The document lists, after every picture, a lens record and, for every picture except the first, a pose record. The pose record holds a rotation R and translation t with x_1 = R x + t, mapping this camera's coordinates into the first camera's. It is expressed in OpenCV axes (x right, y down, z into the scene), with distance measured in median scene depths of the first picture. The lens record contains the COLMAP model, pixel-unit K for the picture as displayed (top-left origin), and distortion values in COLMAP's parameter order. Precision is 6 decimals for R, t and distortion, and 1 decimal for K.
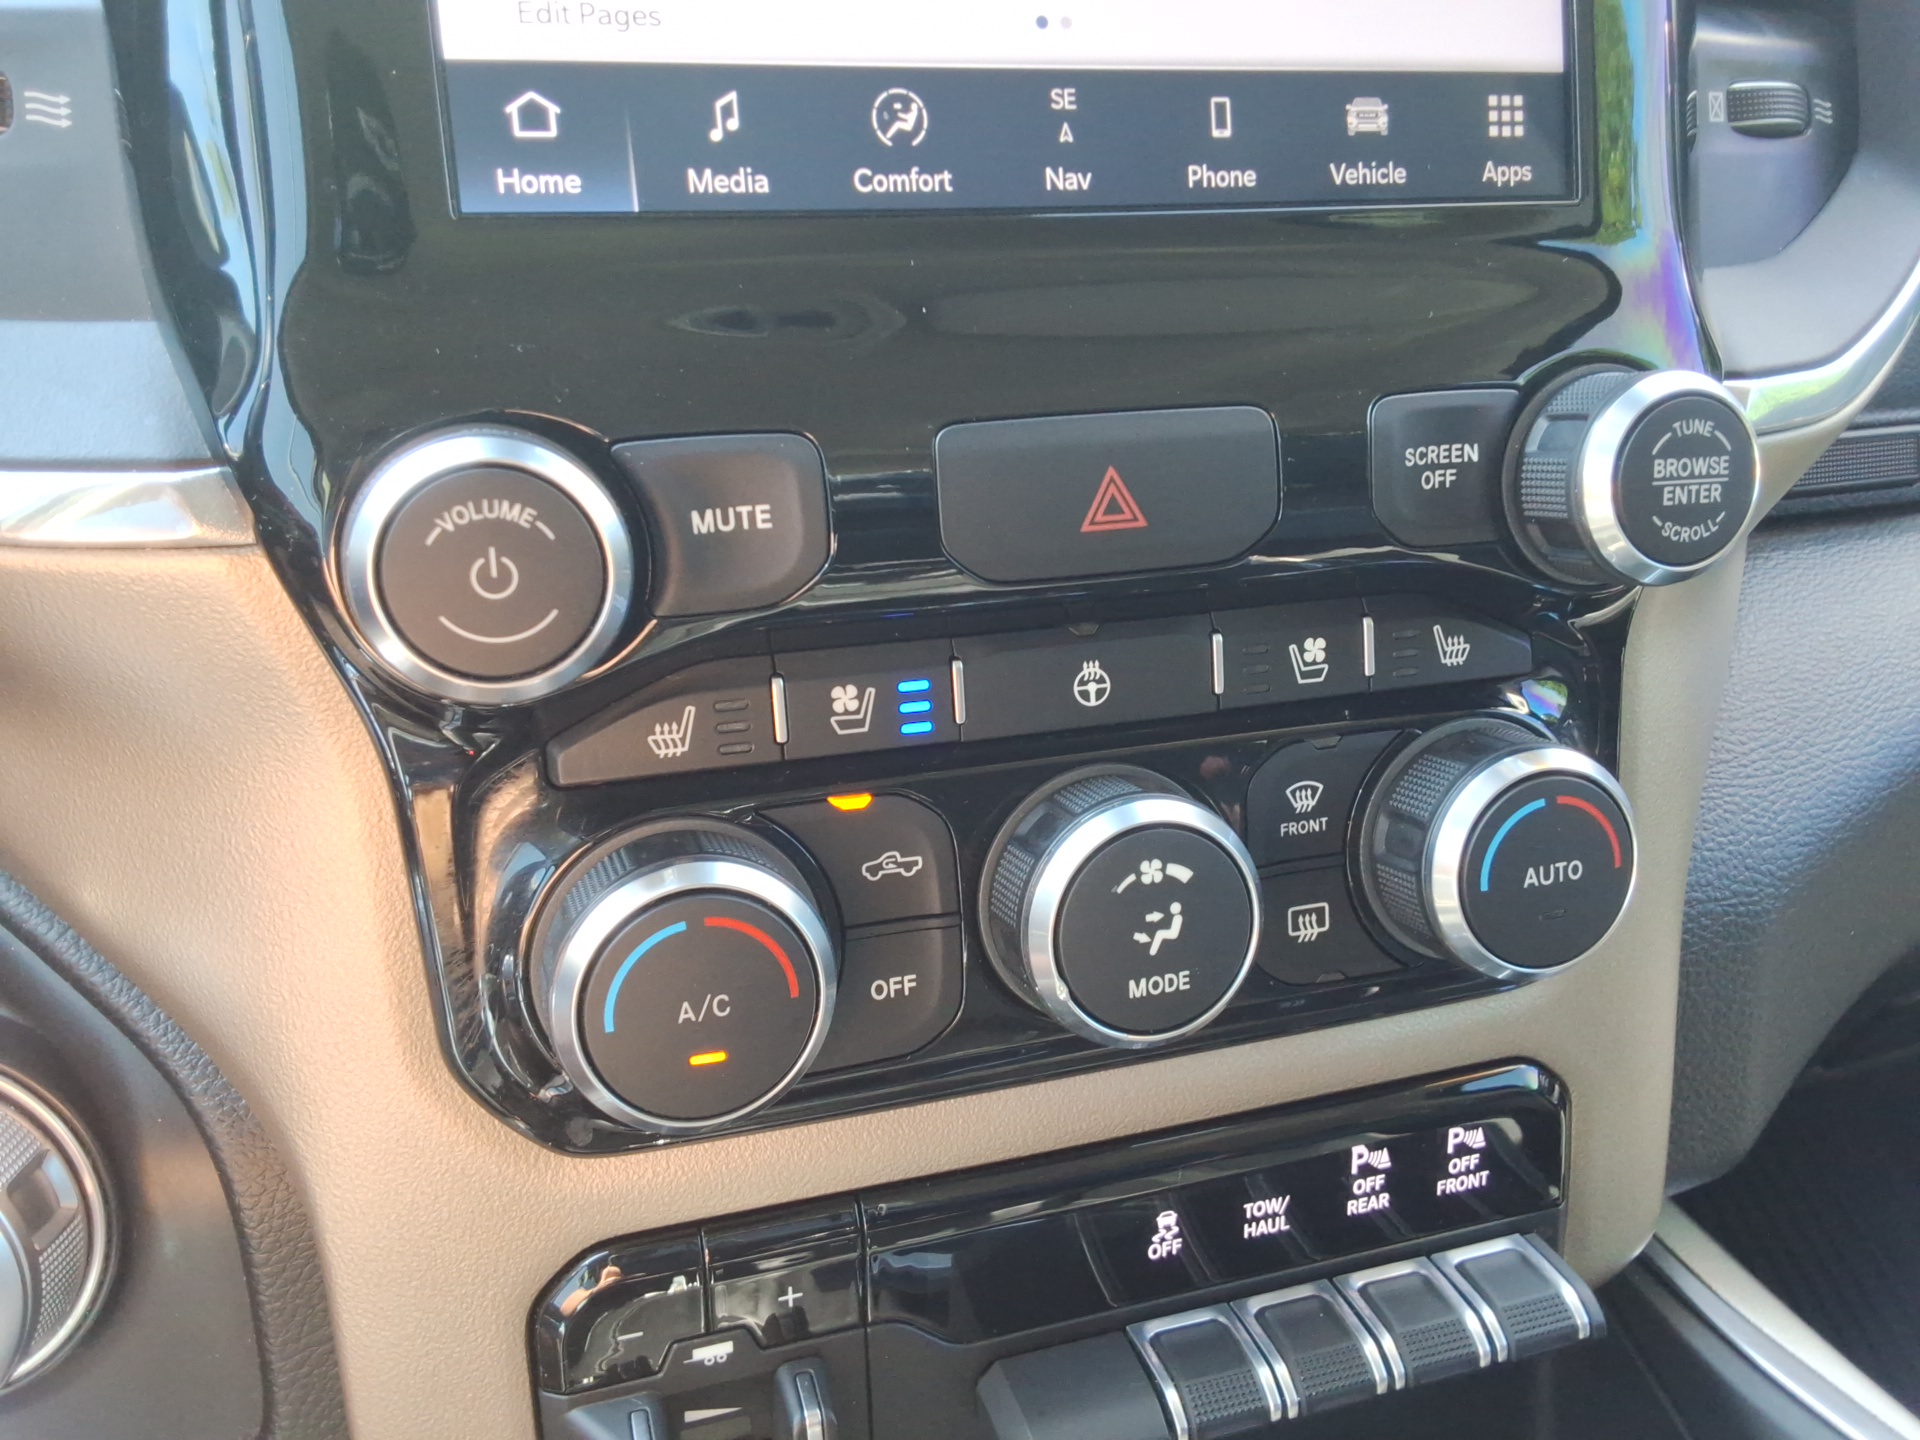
lens RADIAL K [[1546.2, 0, 978.0], [0, 1546.2, 702.8], [0, 0, 1]] dist [0.111613, -0.176370]
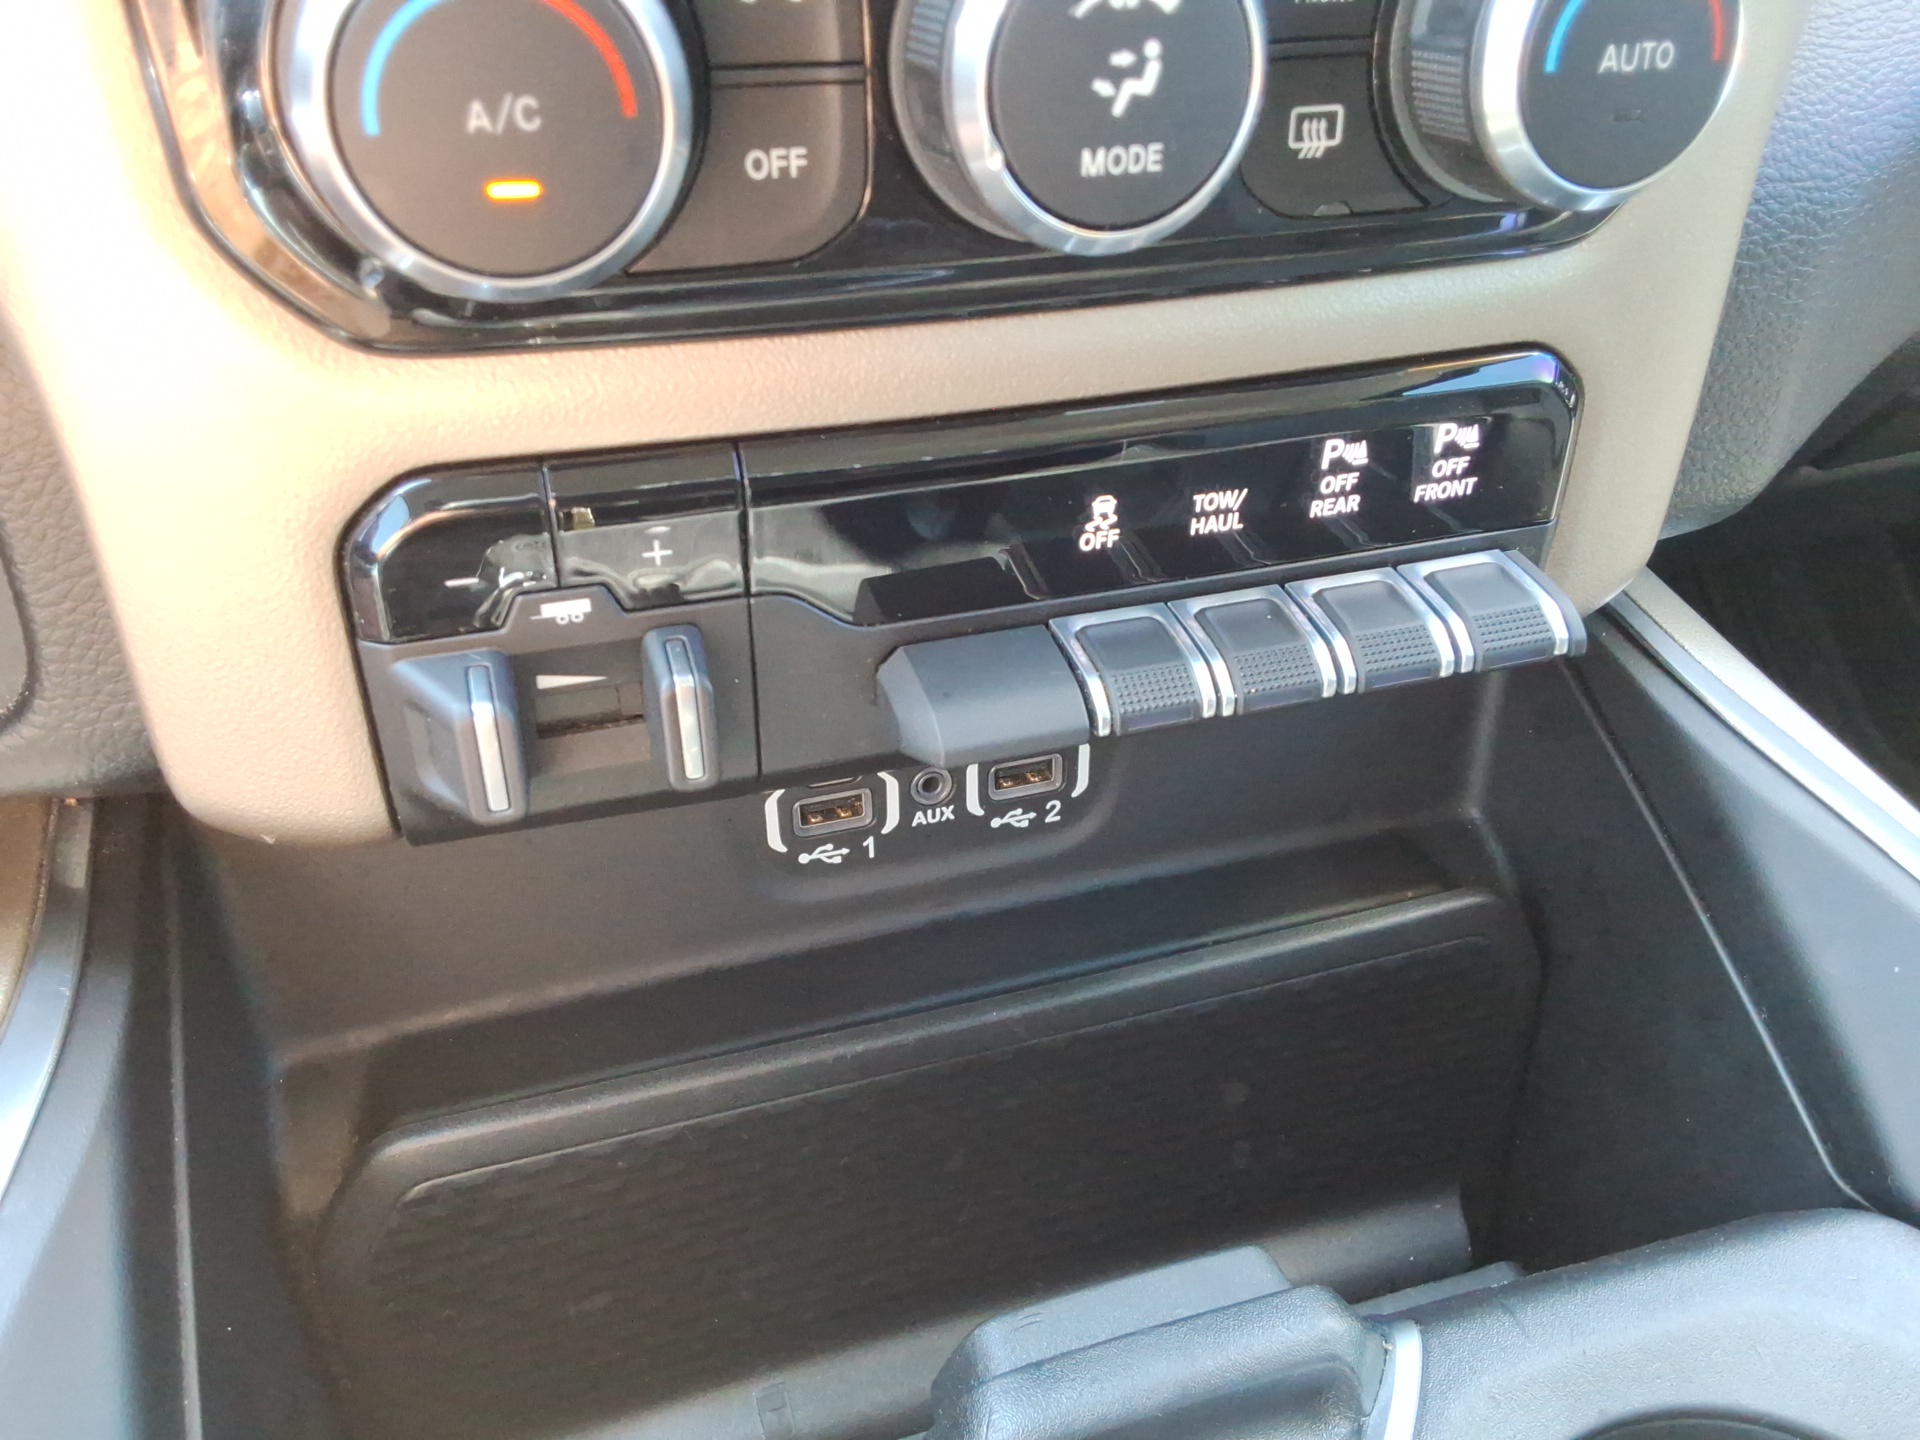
lens RADIAL K [[1546.2, 0, 973.4], [0, 1546.2, 683.7], [0, 0, 1]] dist [0.111613, -0.176370]
pose [[0.998631, 0.036742, 0.037236, 0.021894], [-0.046532, 0.949141, 0.311394, 0.170386], [-0.023901, -0.312701, 0.949551, 0.169974]]
